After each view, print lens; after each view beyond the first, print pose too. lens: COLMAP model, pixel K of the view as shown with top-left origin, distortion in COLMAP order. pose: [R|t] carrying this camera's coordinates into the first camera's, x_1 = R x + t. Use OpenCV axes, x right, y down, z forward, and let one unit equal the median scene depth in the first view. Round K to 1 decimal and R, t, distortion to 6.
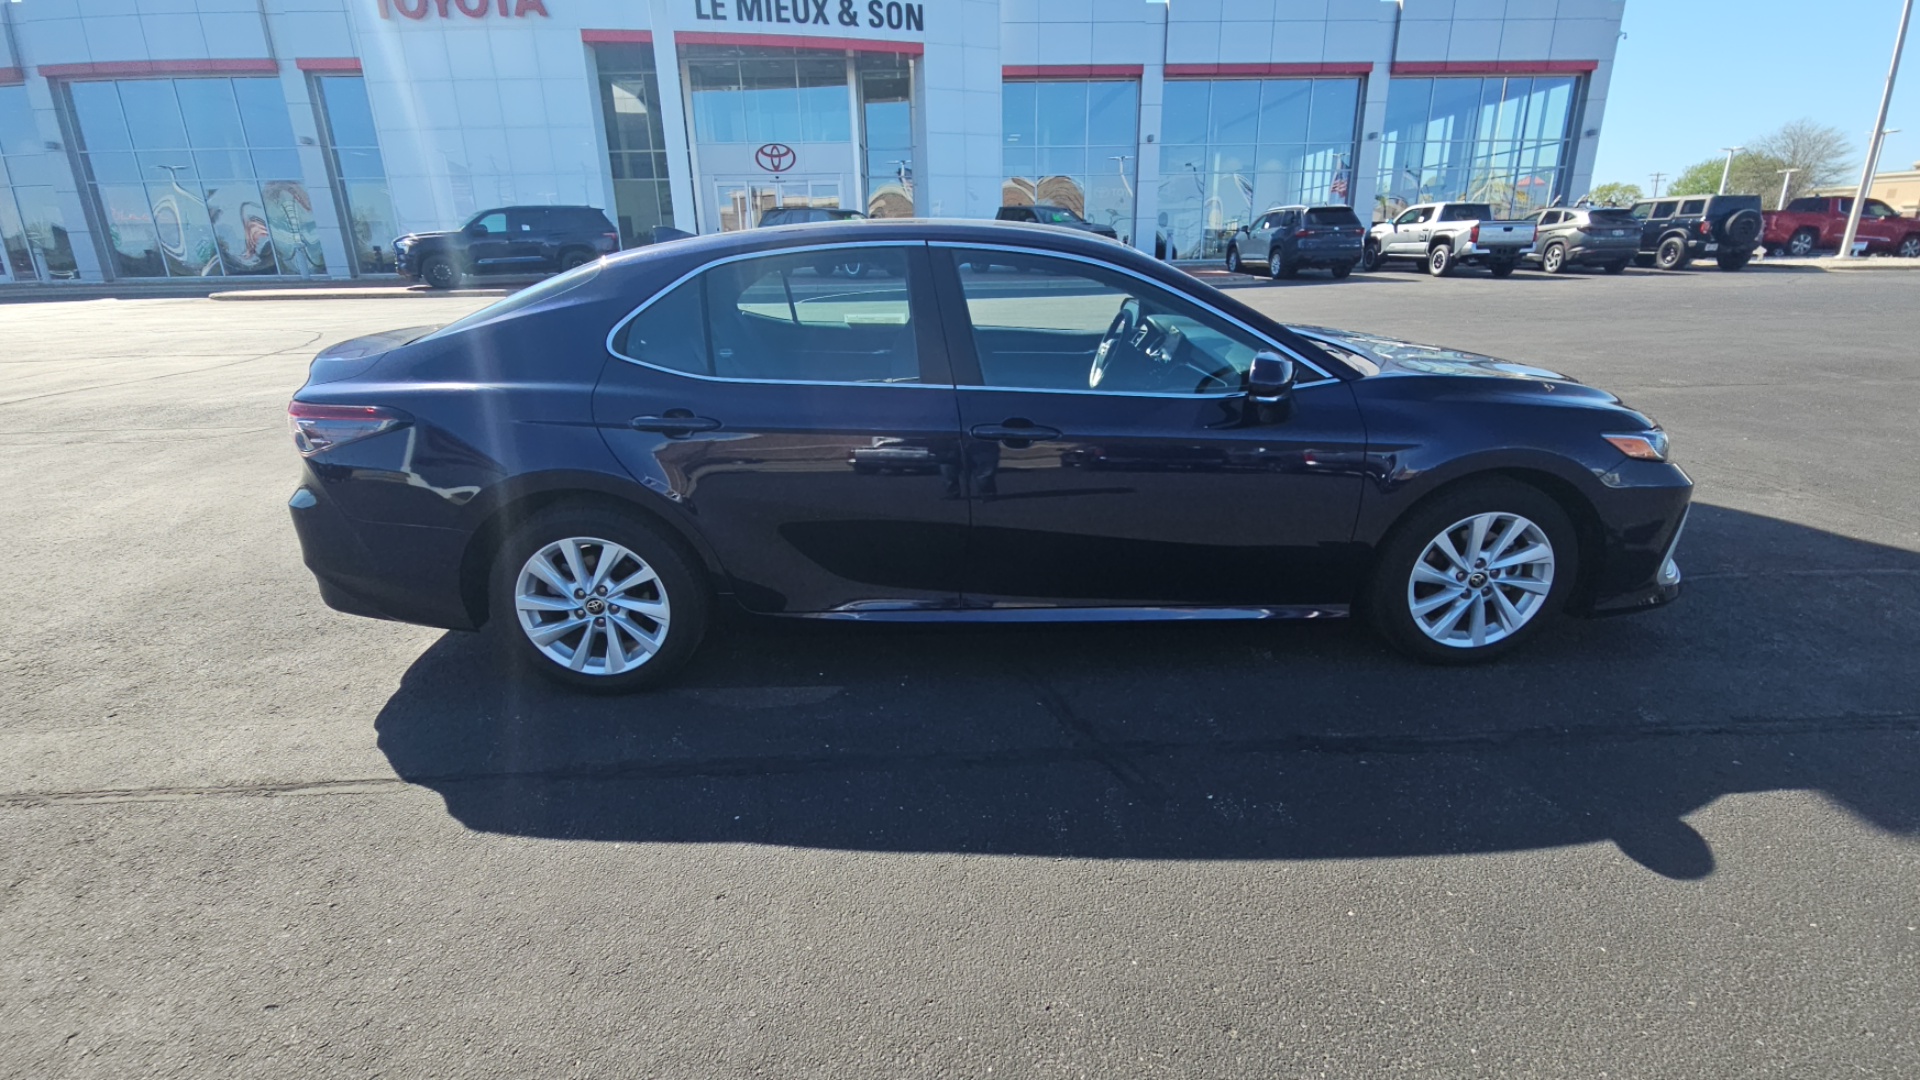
lens RADIAL K [[861.3, 0, 978.5], [0, 861.3, 538.6], [0, 0, 1]] dist [0.009564, -0.009447]
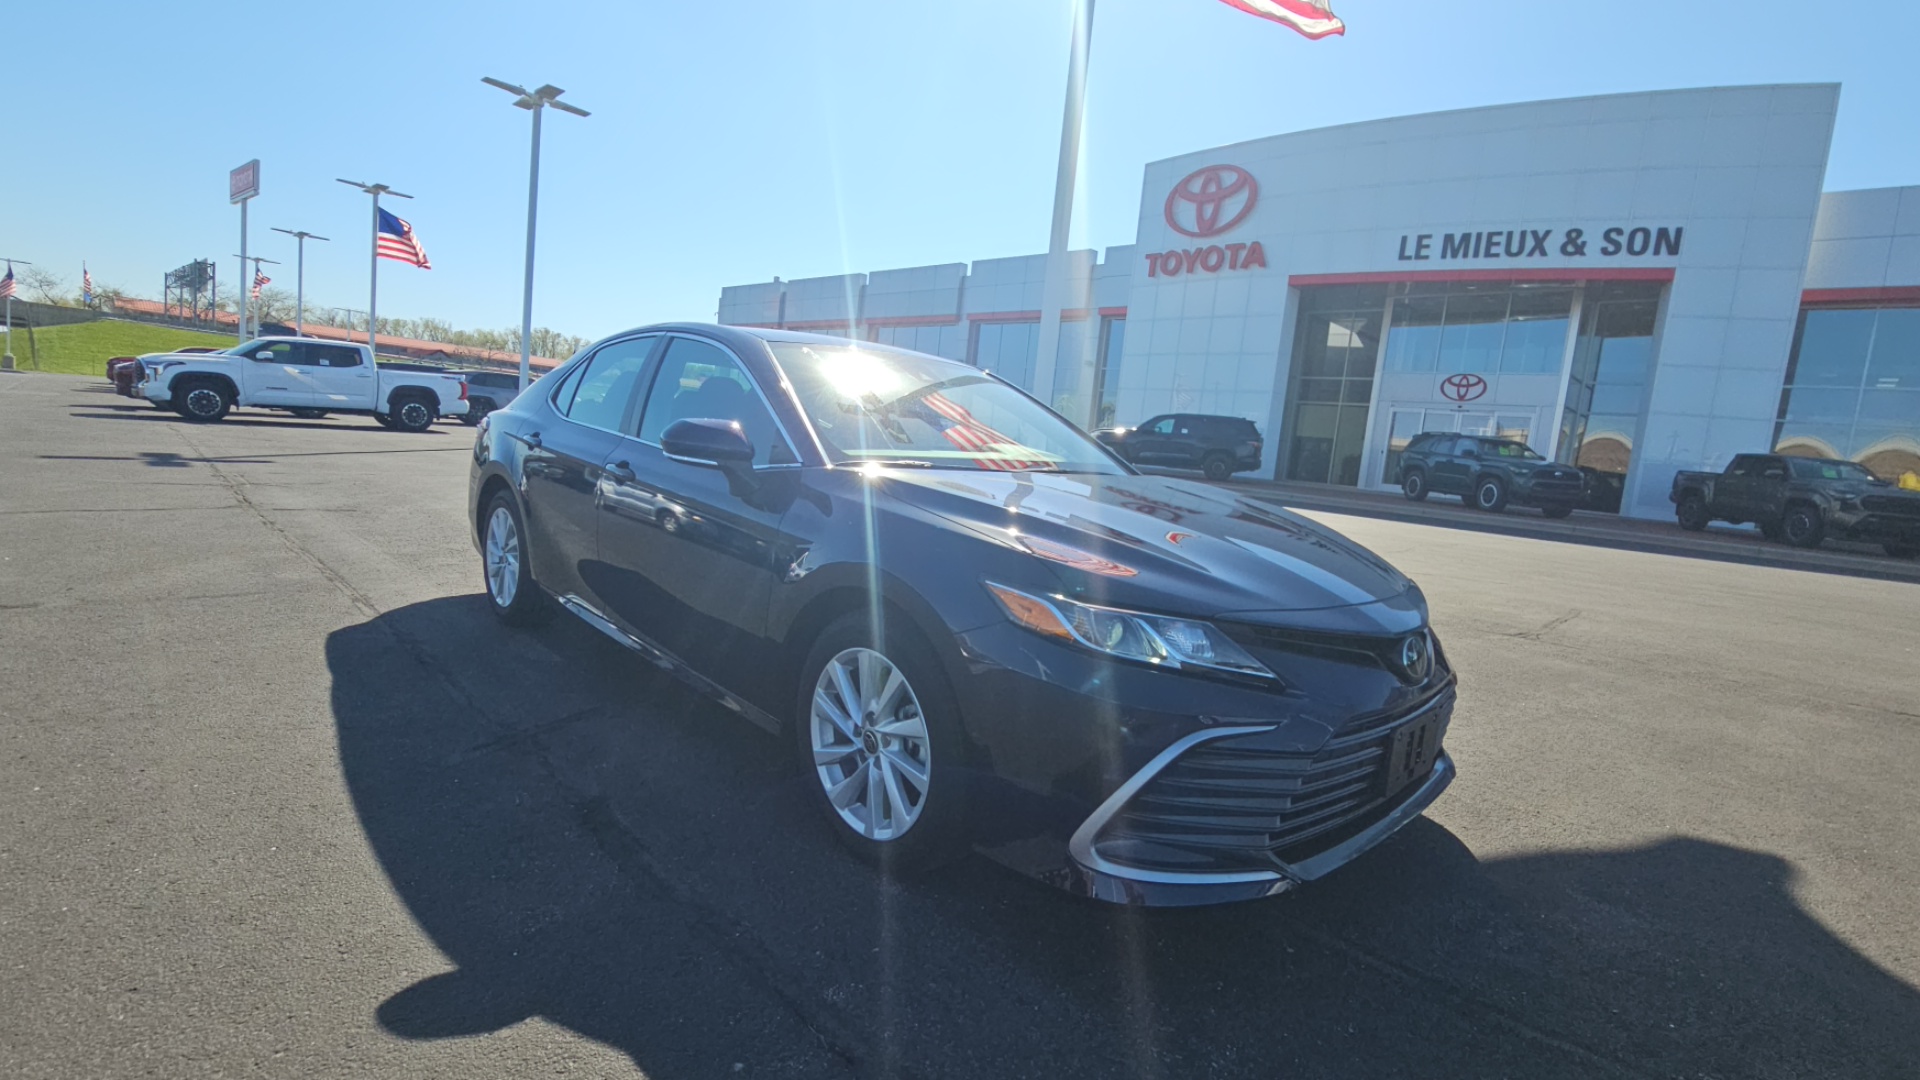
lens RADIAL K [[859.2, 0, 979.3], [0, 859.2, 541.2], [0, 0, 1]] dist [0.001595, -0.003157]
pose [[0.676829, 0.163886, -0.717665, 0.127464], [-0.334251, 0.937029, -0.101252, -0.007955], [0.655880, 0.308411, 0.688988, 0.053218]]
